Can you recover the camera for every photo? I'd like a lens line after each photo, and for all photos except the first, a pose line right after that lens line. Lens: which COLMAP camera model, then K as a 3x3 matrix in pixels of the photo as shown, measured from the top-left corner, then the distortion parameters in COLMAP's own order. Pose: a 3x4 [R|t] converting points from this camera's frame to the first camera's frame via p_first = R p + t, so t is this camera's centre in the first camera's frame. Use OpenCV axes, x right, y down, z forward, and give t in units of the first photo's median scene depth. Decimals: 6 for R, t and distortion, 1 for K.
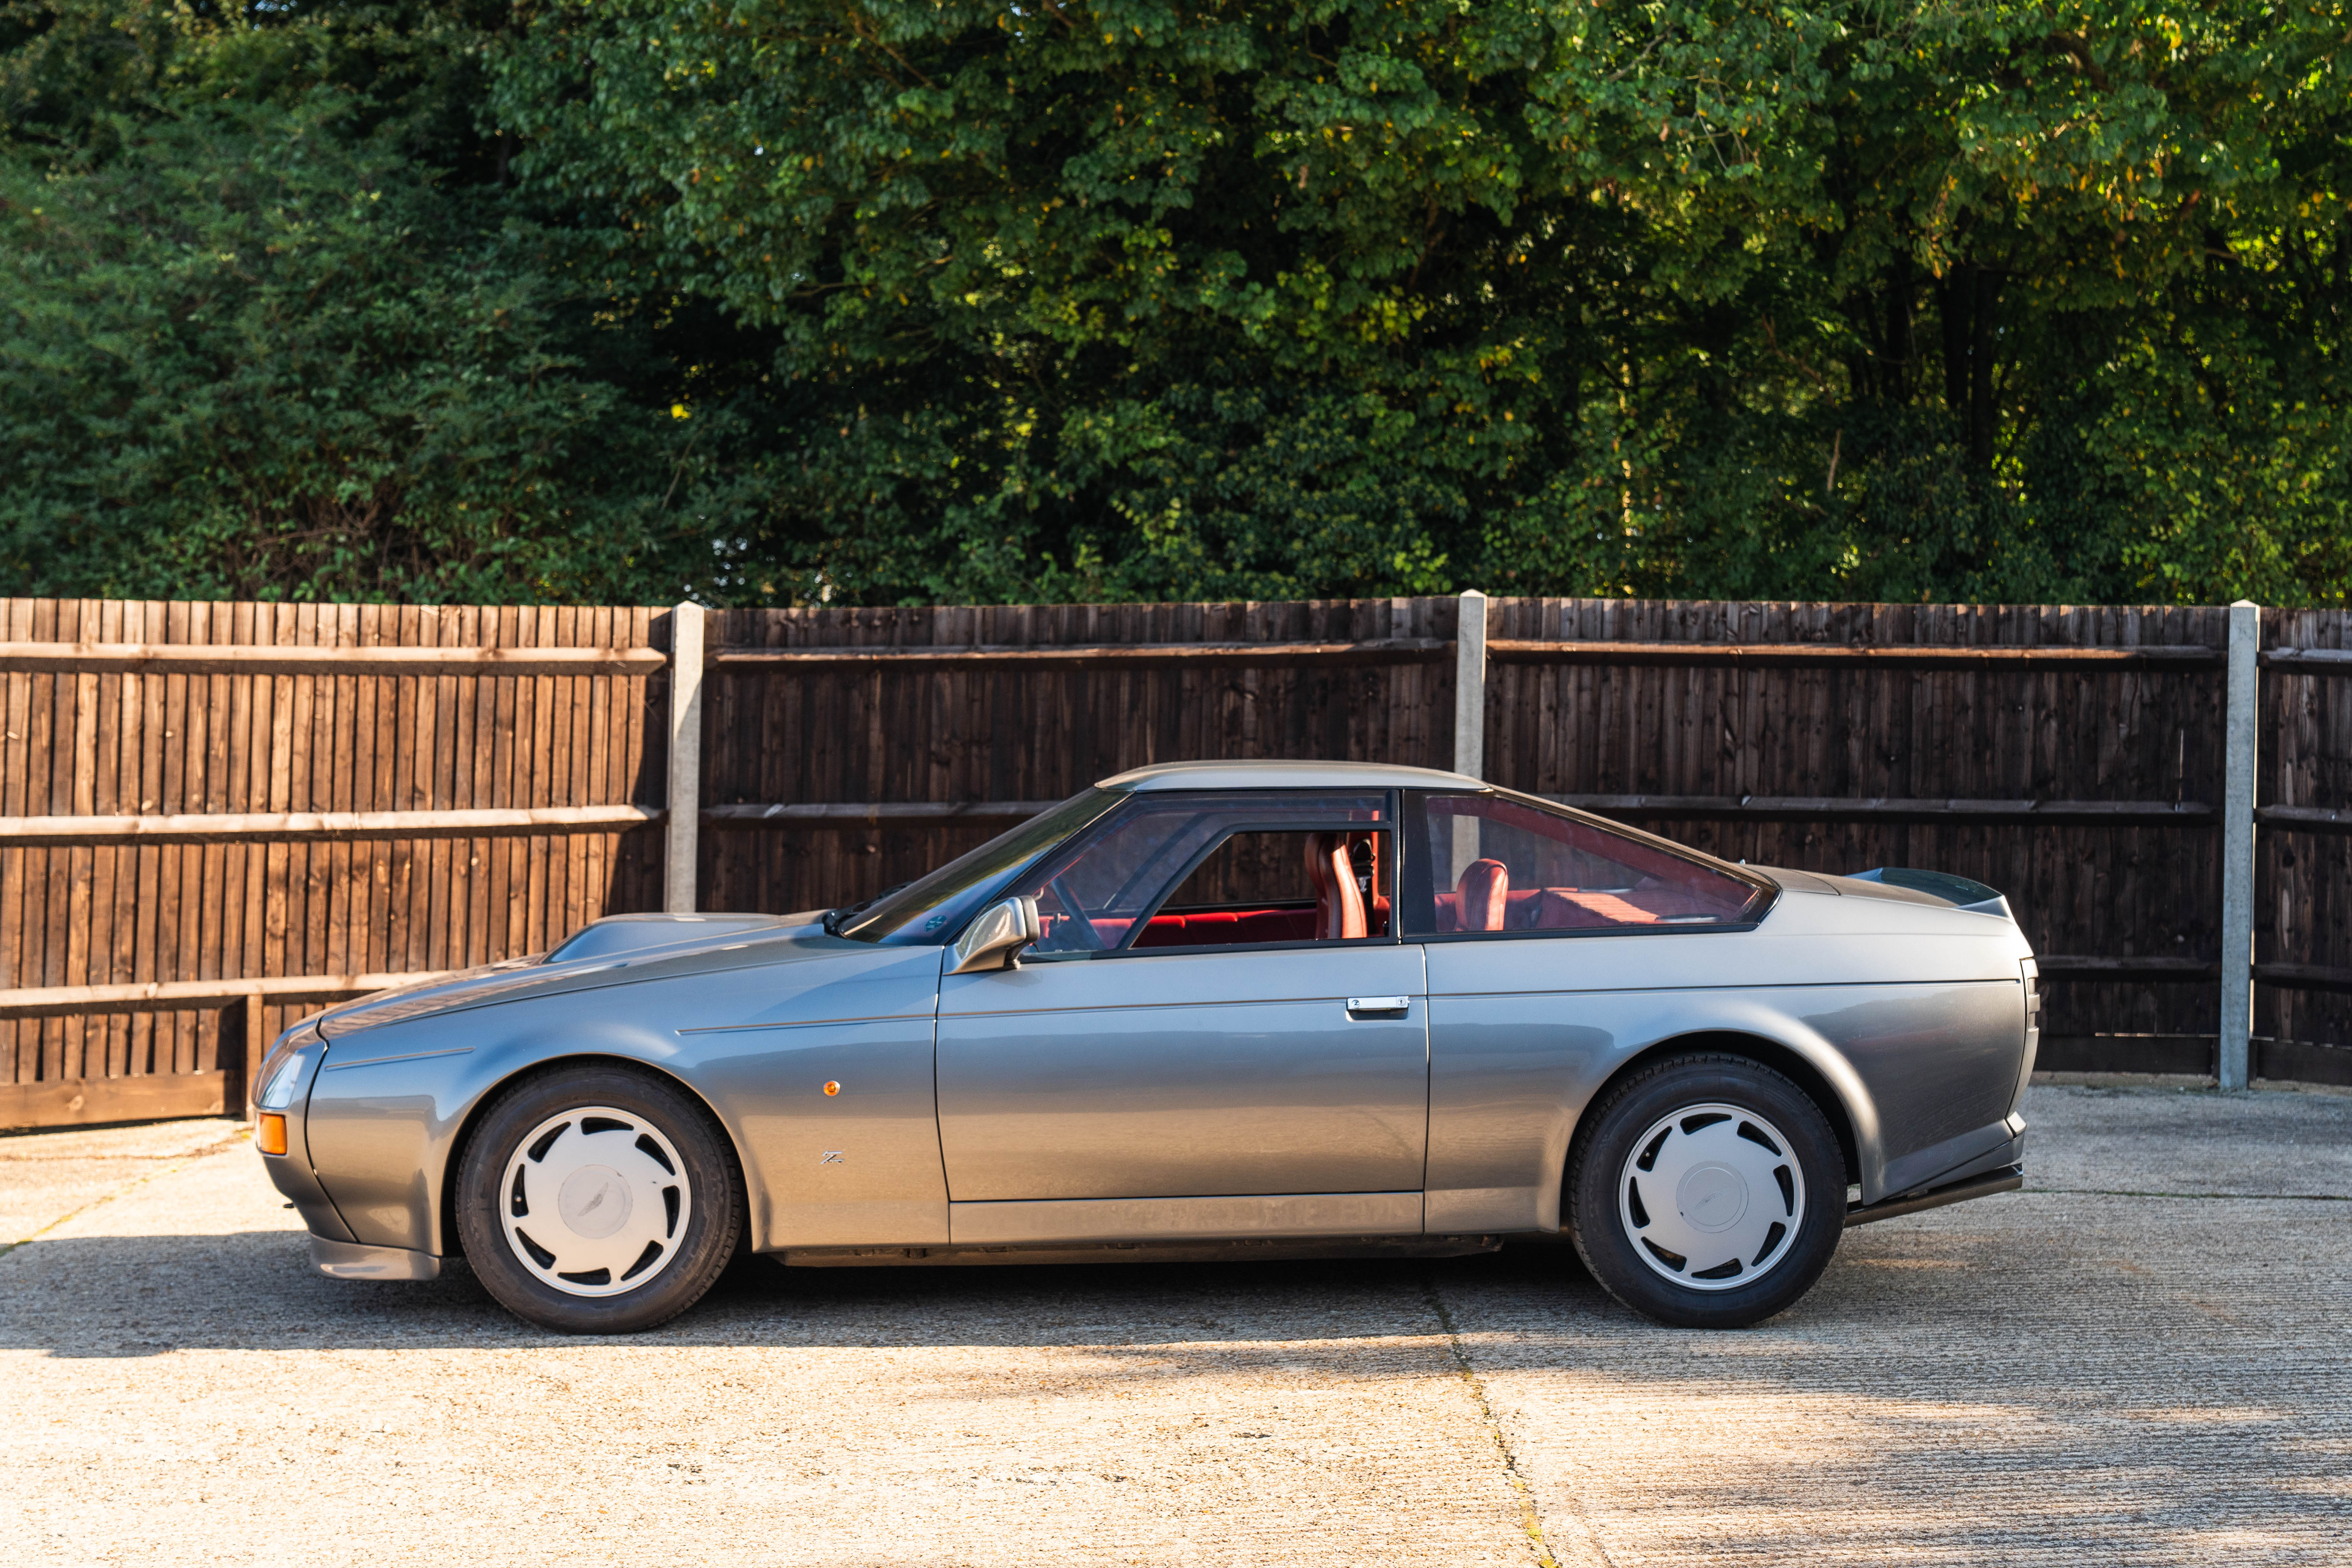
lens RADIAL K [[3854.0, 0, 1111.0], [0, 3854.0, 752.0], [0, 0, 1]] dist [0.012196, -0.131402]
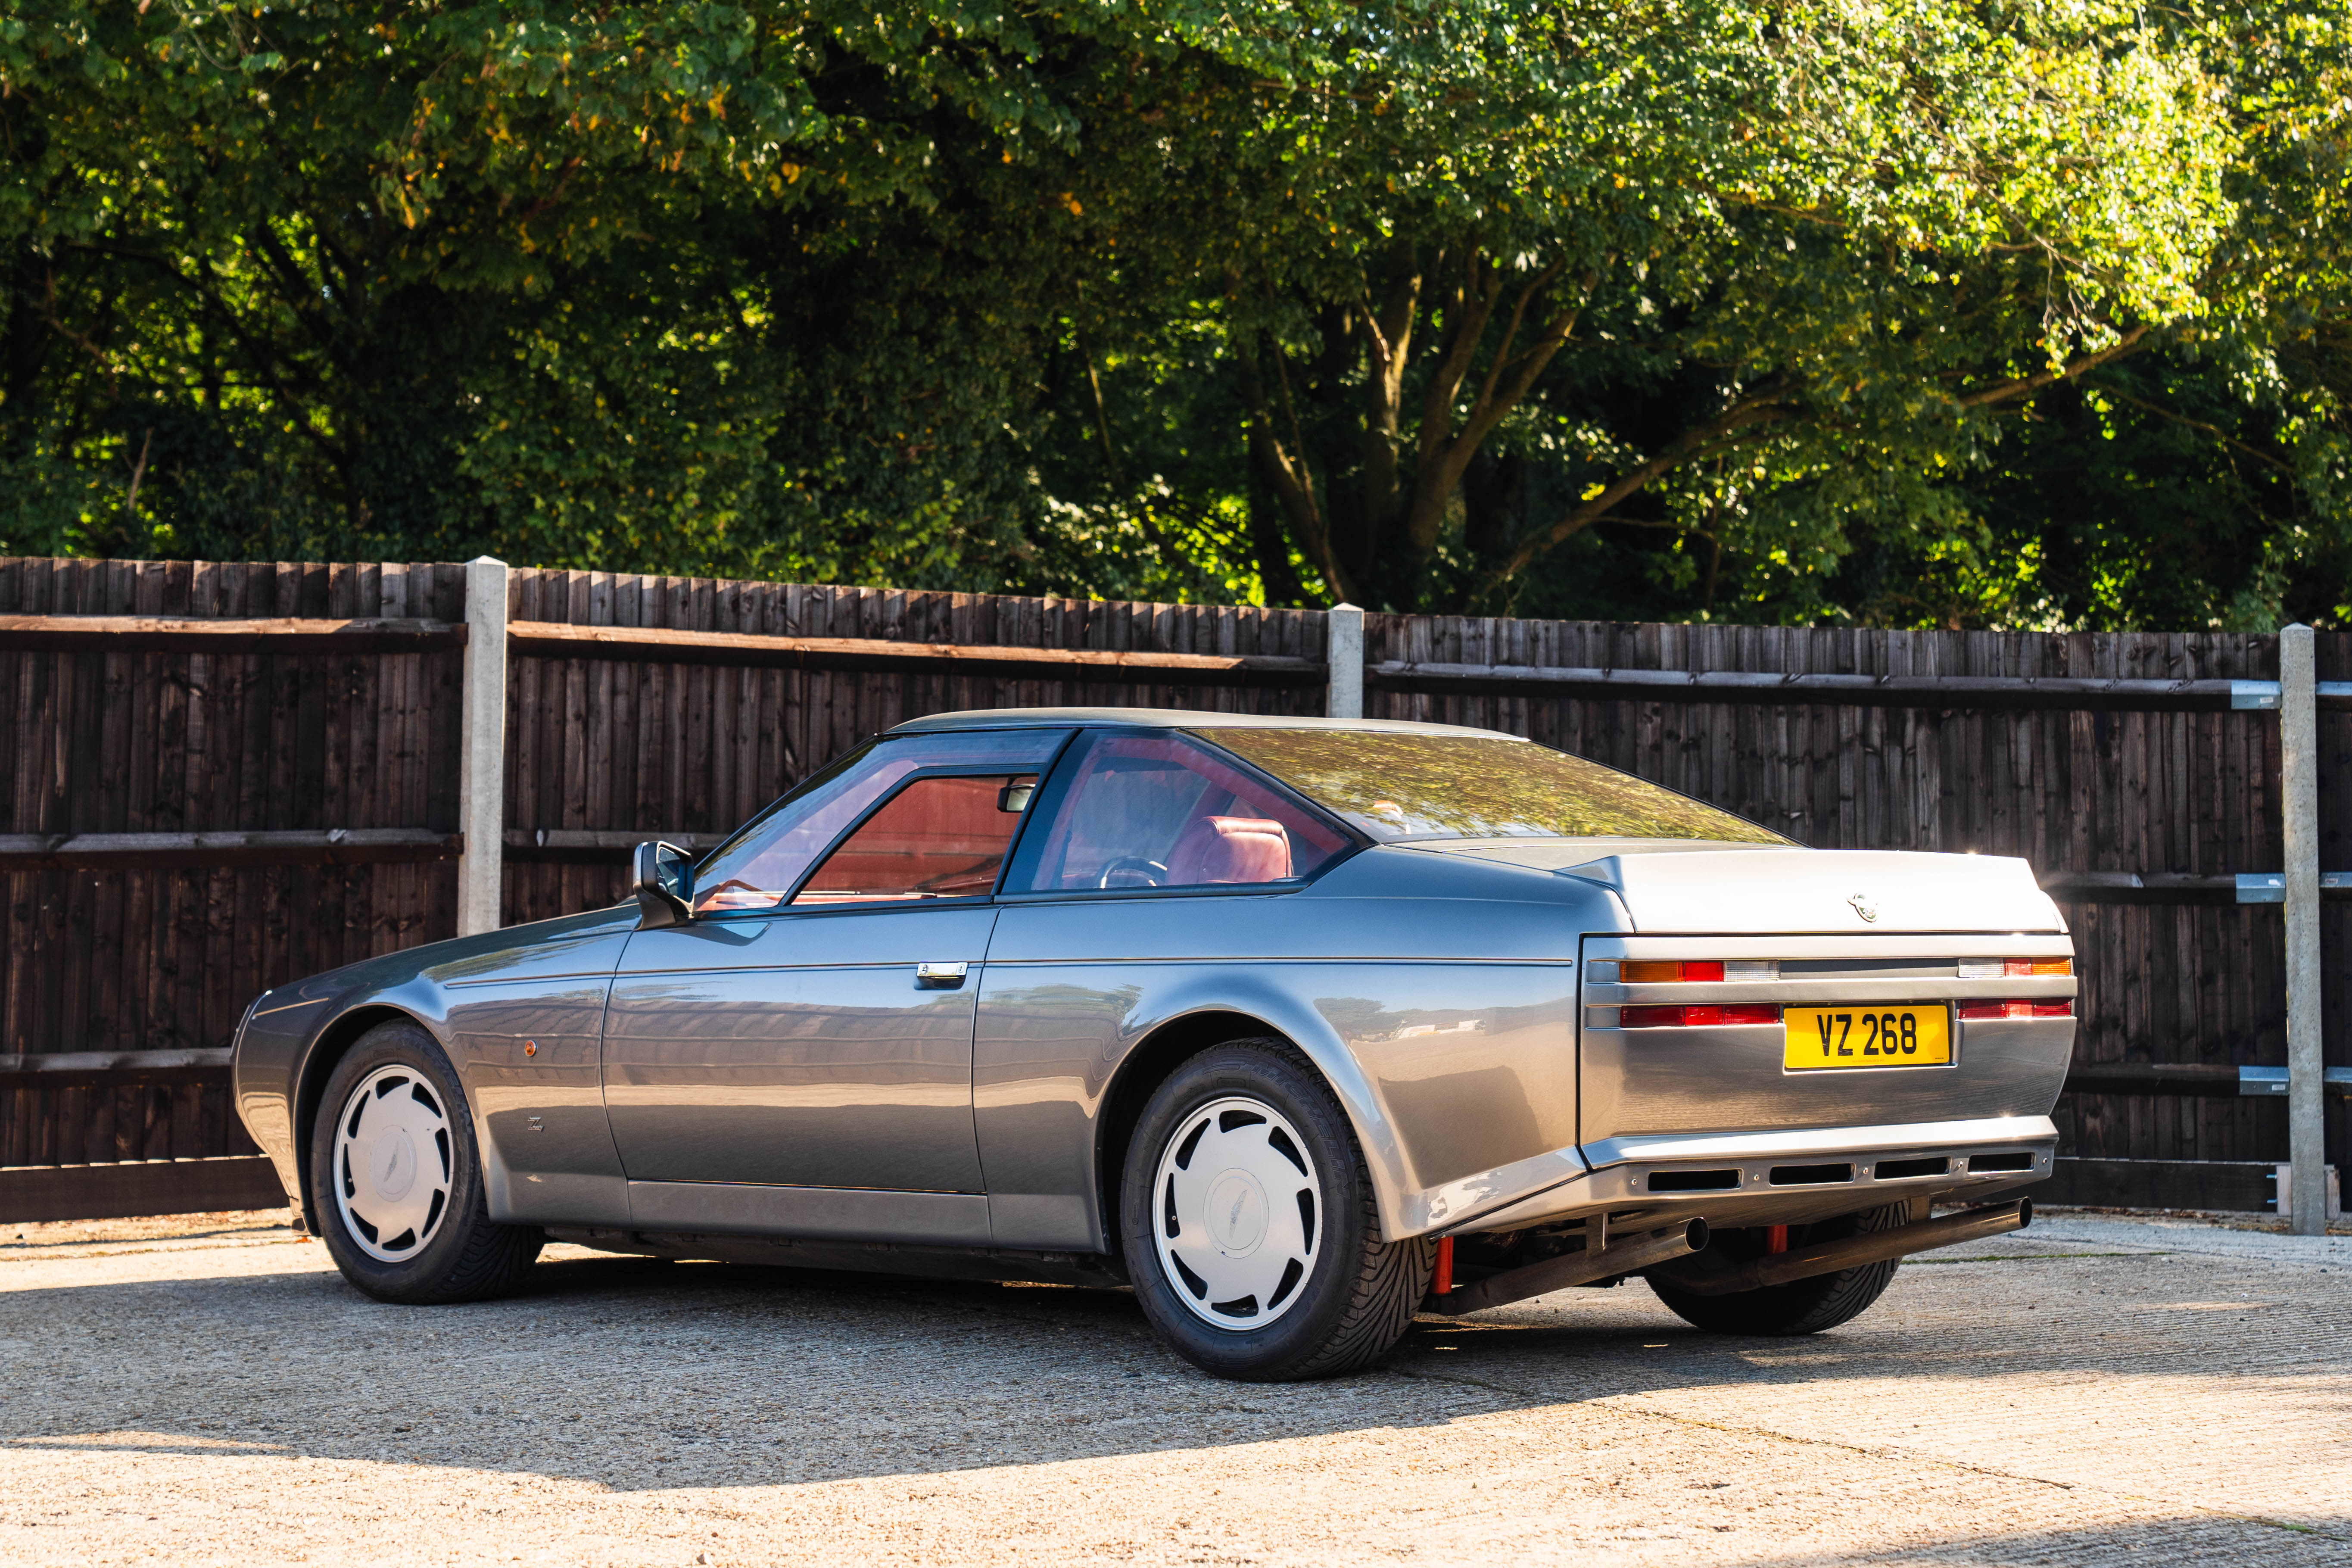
lens RADIAL K [[5162.3, 0, 1304.2], [0, 5162.3, 632.3], [0, 0, 1]] dist [-0.003798, 0.159913]
pose [[0.822121, 0.030404, 0.568500, -0.343344], [0.007123, 0.997946, -0.063671, 0.037382], [-0.569268, 0.056394, 0.820216, 0.091476]]
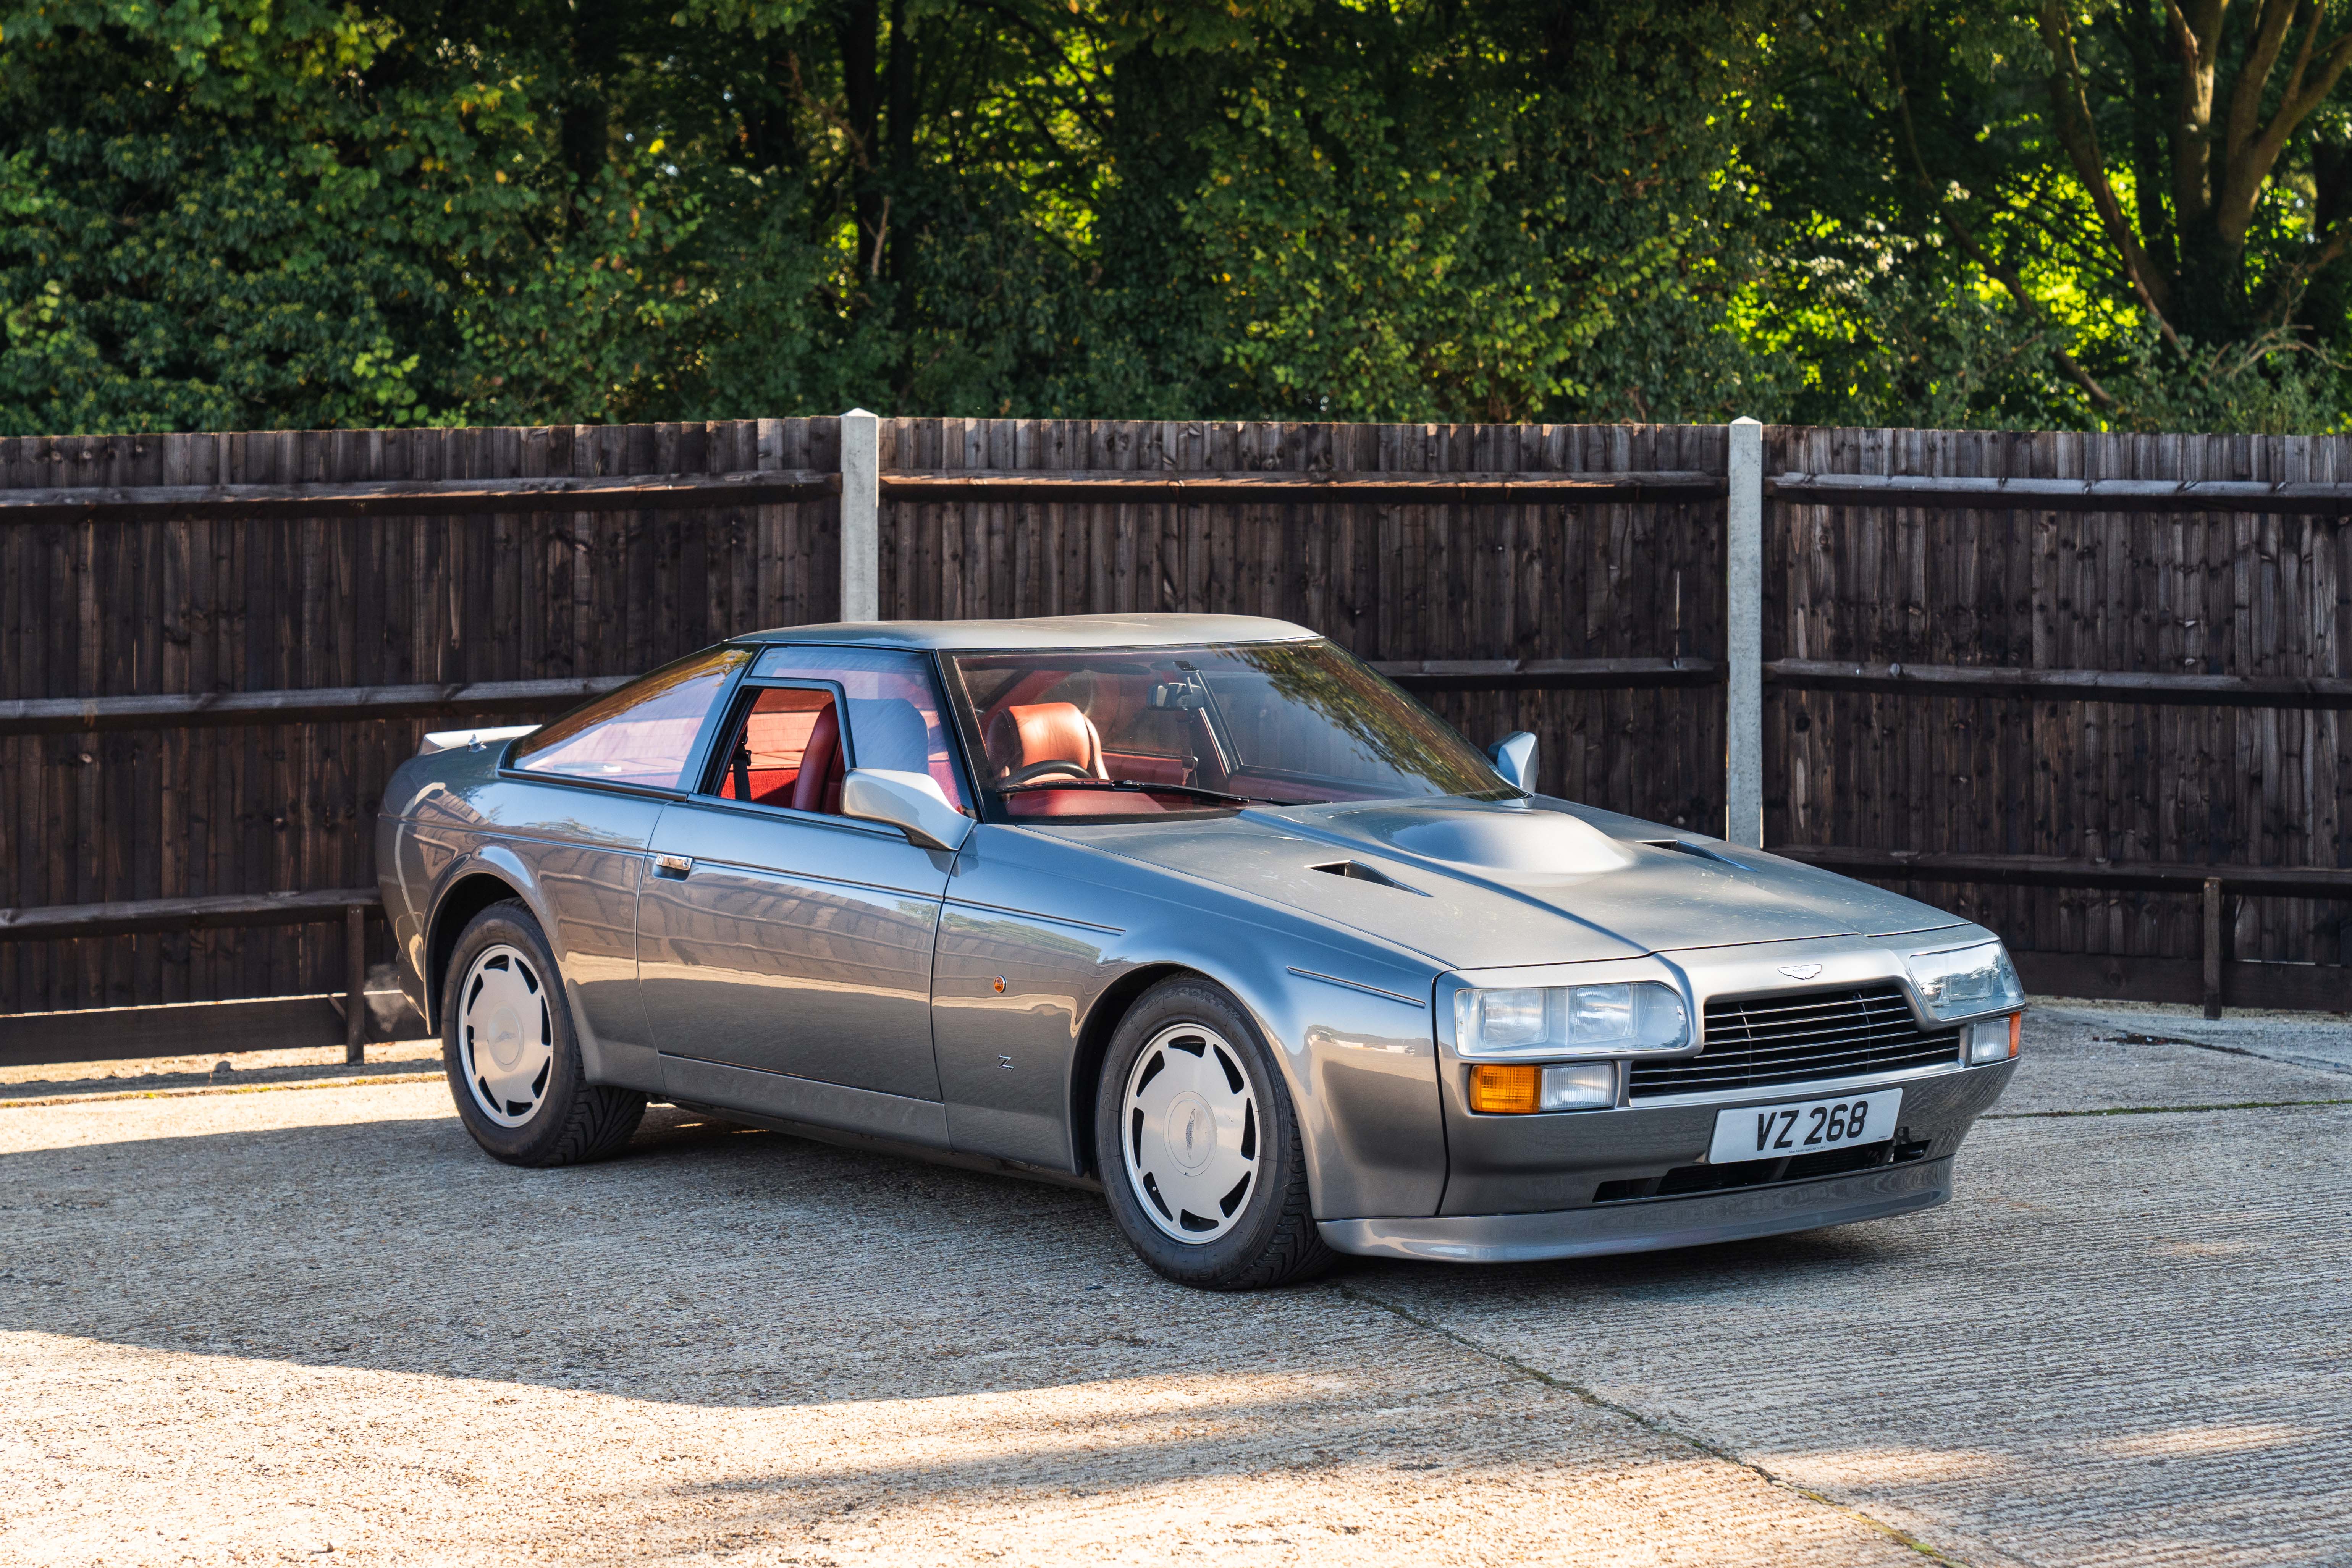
lens RADIAL K [[4975.3, 0, 1186.7], [0, 4975.3, 742.1], [0, 0, 1]] dist [-0.003519, 0.163496]
pose [[0.937556, -0.027630, 0.346734, -0.198289], [0.017695, 0.999338, 0.031786, -0.005006], [-0.347383, -0.023665, 0.937425, 0.020323]]
